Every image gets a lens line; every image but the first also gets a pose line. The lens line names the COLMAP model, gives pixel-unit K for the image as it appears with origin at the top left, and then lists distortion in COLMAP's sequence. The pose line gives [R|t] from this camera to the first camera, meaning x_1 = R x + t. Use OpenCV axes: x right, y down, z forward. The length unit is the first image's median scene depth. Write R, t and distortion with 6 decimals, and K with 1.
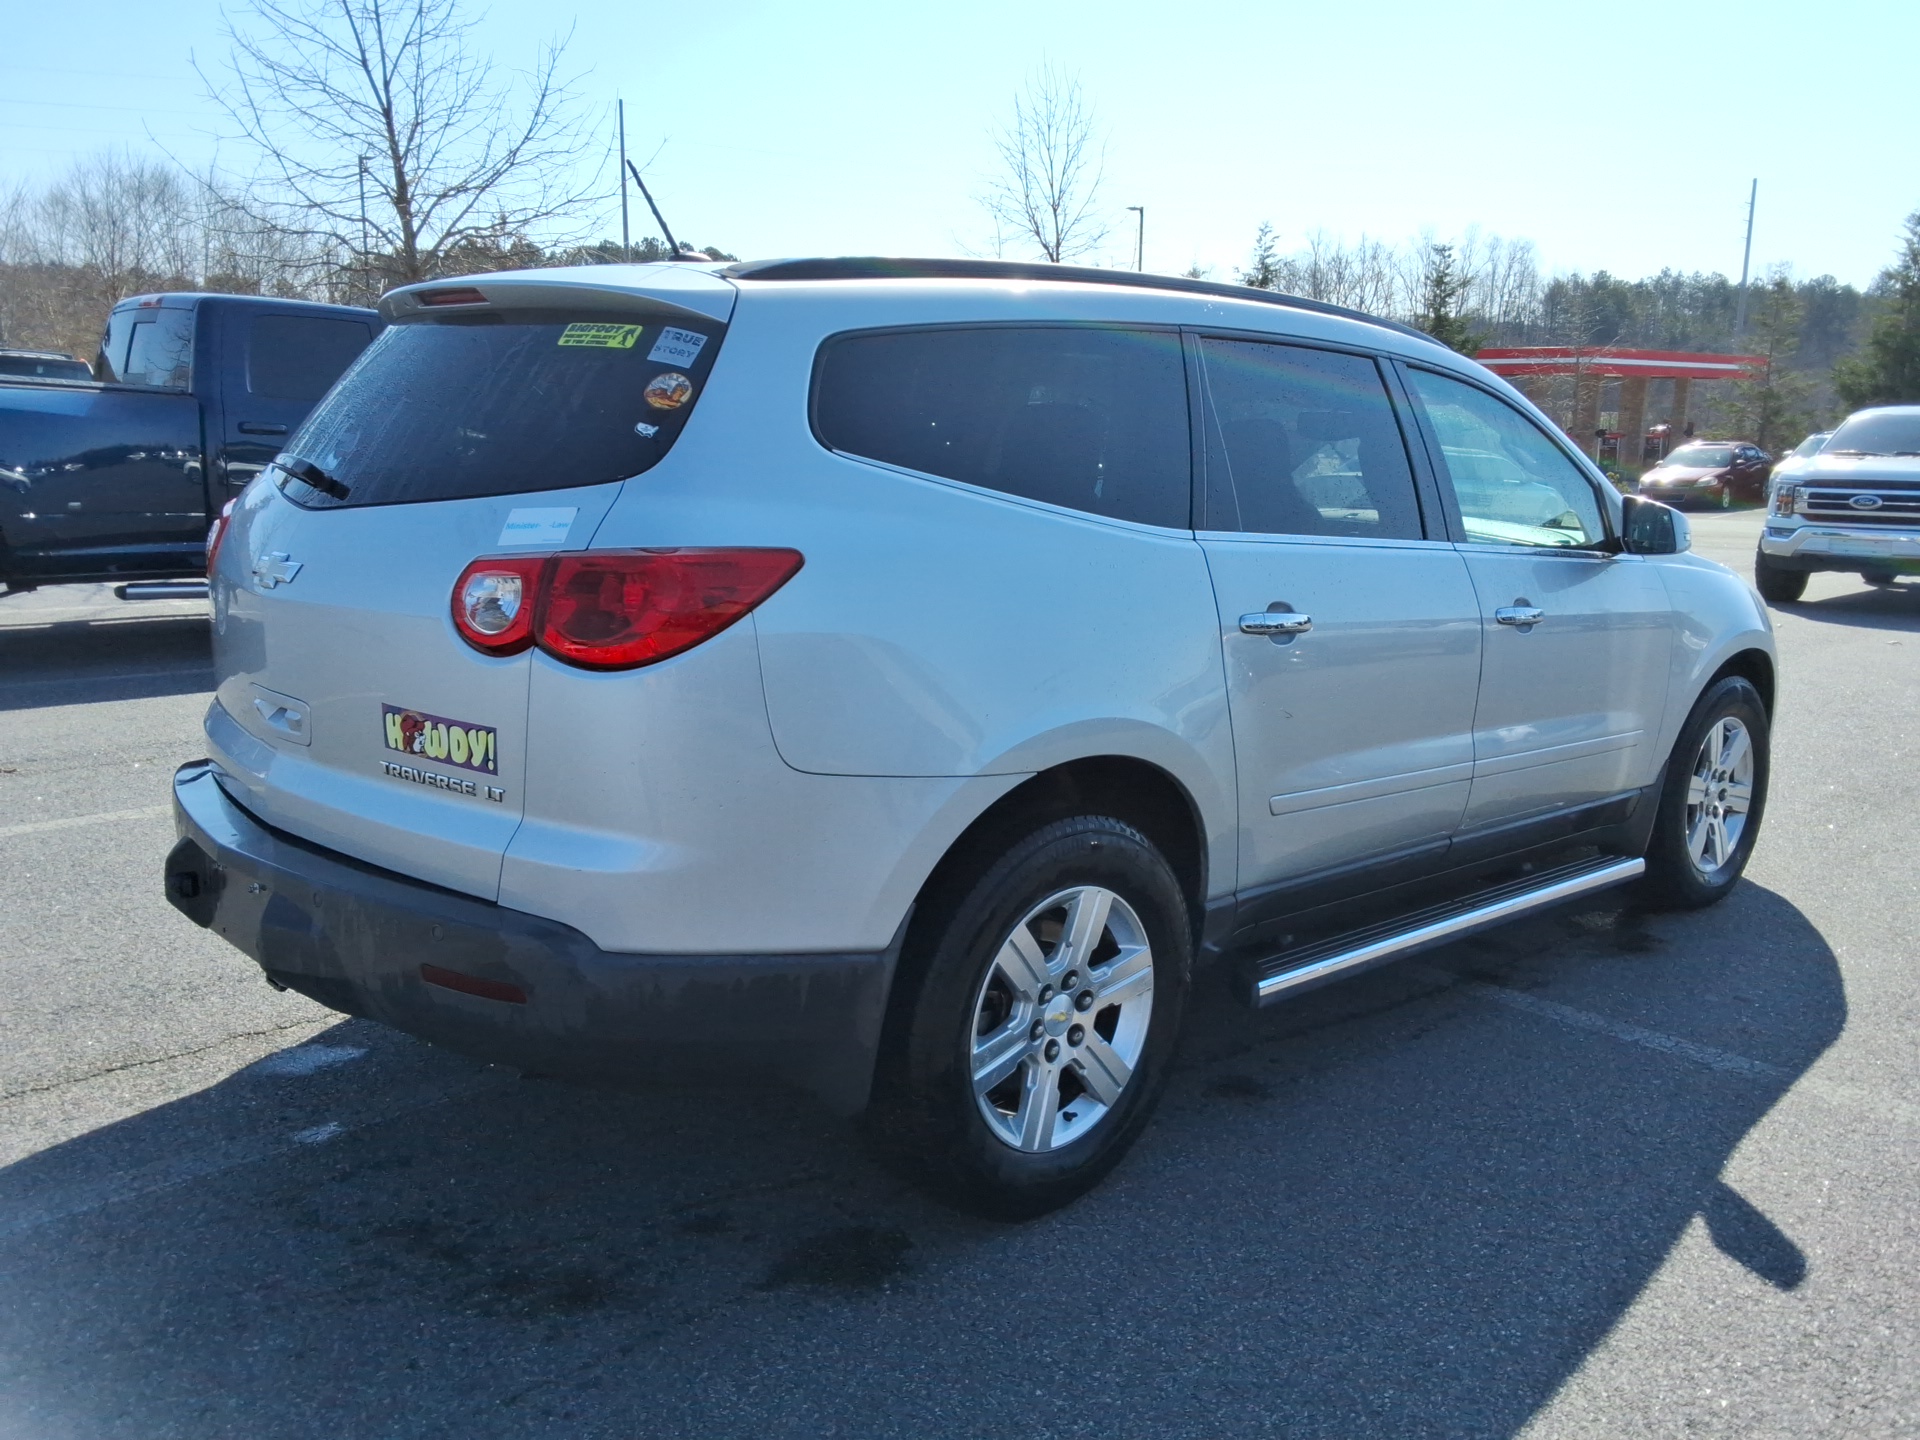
lens RADIAL K [[1565.5, 0, 977.7], [0, 1565.5, 713.3], [0, 0, 1]] dist [0.092077, -0.136413]
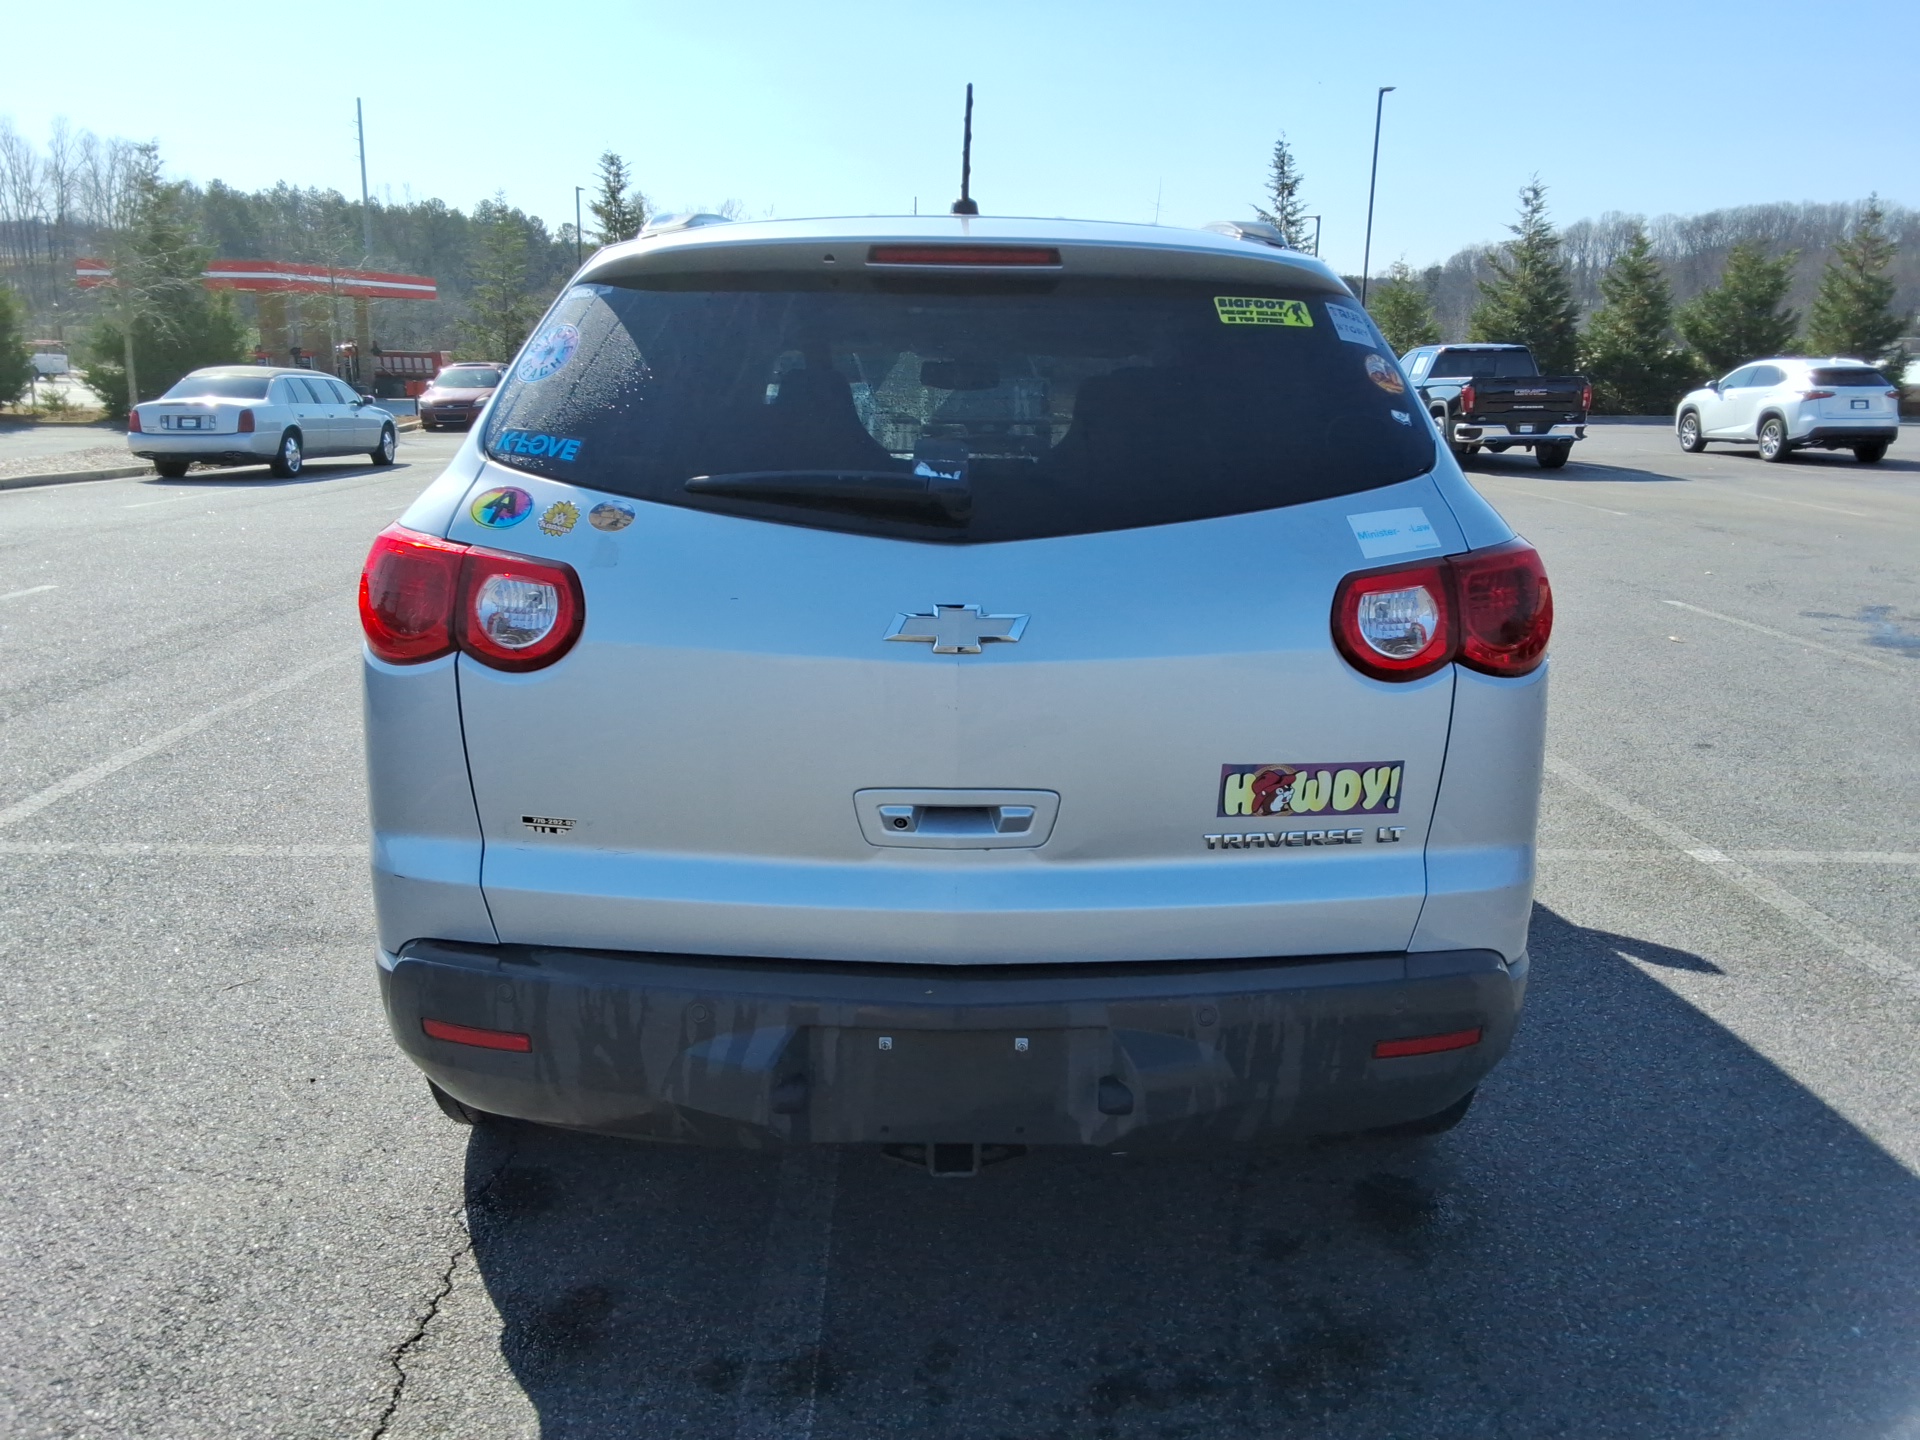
lens RADIAL K [[1565.5, 0, 977.7], [0, 1565.5, 713.3], [0, 0, 1]] dist [0.092077, -0.136413]
pose [[0.677006, -0.175117, 0.714840, -1.048045], [0.138355, 0.984246, 0.110082, -0.141358], [-0.722856, 0.024375, 0.690569, 0.526294]]
